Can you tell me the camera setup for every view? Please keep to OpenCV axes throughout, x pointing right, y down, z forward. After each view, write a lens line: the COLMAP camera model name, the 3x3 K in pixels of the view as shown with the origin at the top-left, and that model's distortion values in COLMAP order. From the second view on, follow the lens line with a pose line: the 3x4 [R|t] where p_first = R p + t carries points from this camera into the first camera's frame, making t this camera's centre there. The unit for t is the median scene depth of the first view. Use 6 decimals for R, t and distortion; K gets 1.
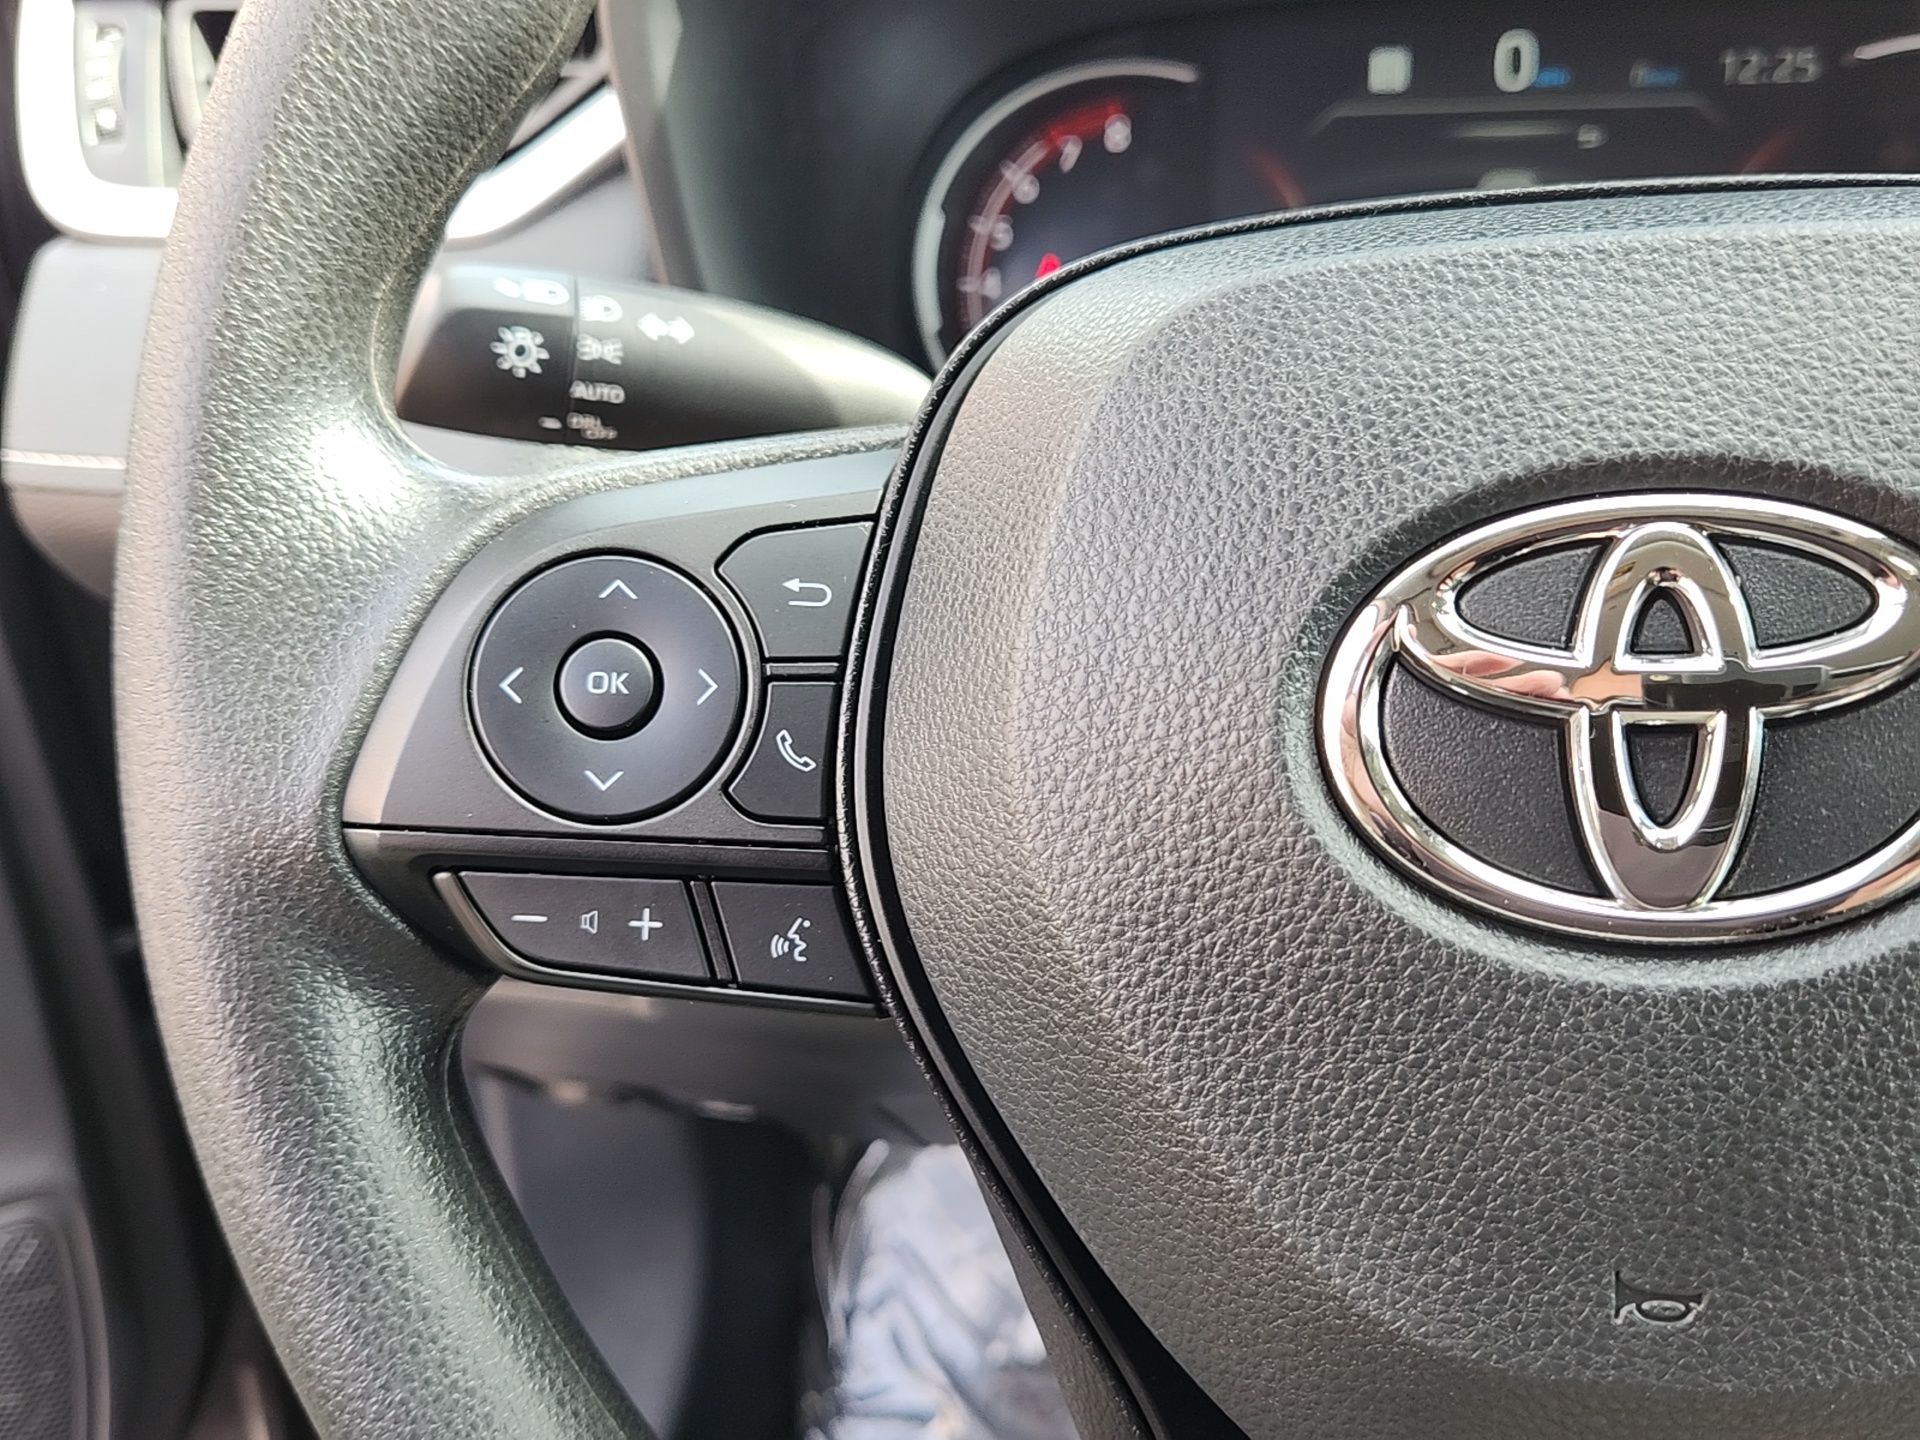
lens RADIAL K [[1420.4, 0, 960.0], [0, 1420.4, 720.0], [0, 0, 1]] dist [0.028782, -0.054368]
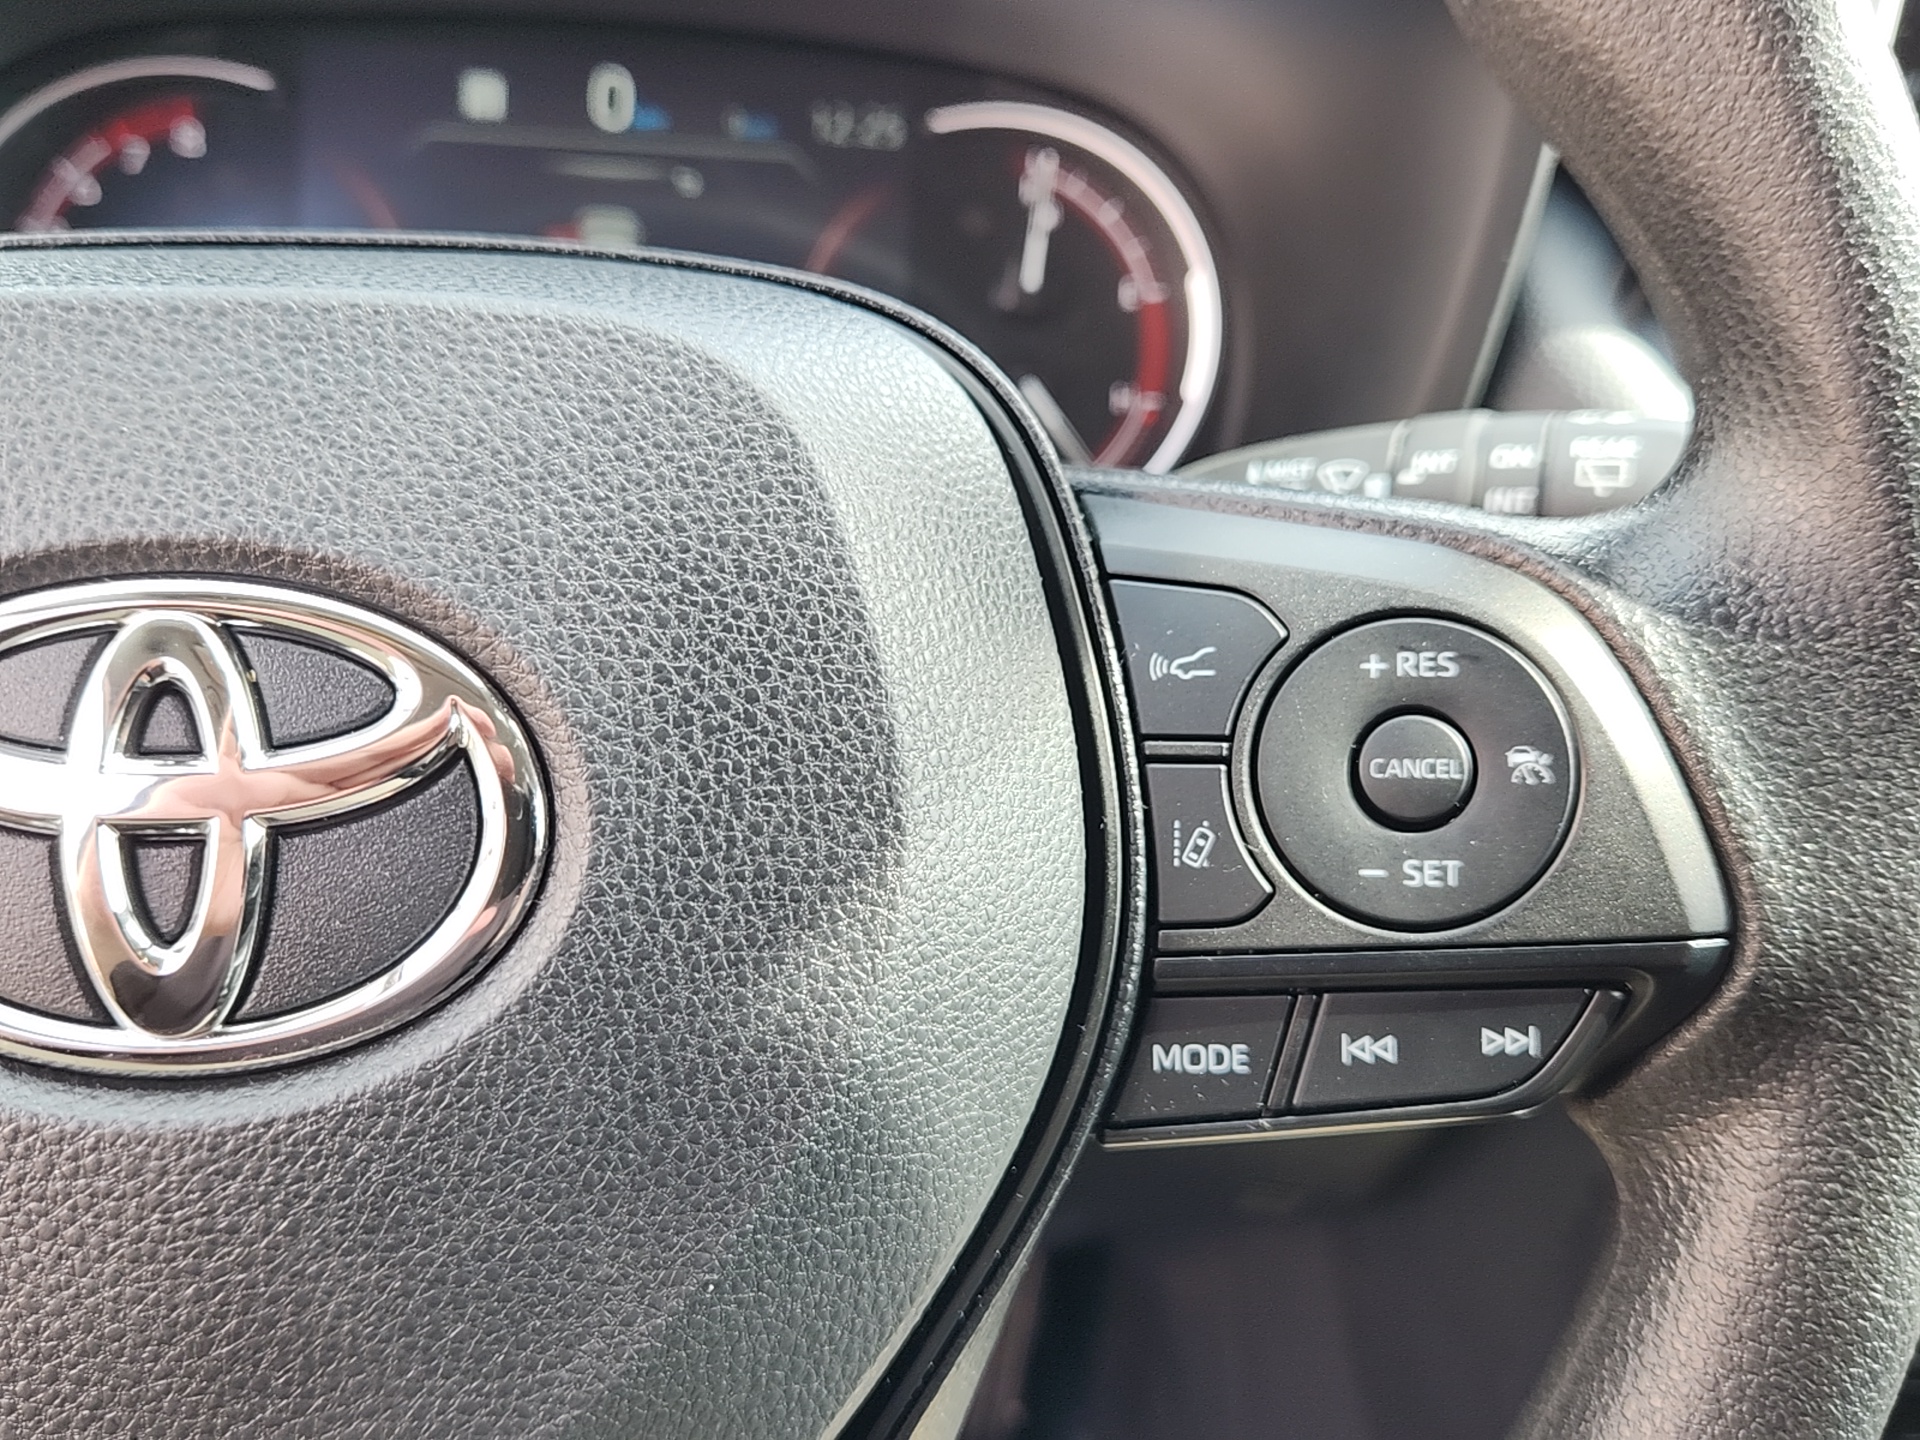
lens RADIAL K [[1420.4, 0, 960.0], [0, 1420.4, 720.0], [0, 0, 1]] dist [0.028782, -0.054368]
pose [[0.967624, -0.009069, 0.252232, 0.743448], [0.011018, 0.999919, -0.006315, -0.057057], [-0.252154, 0.008890, 0.967646, -0.005049]]
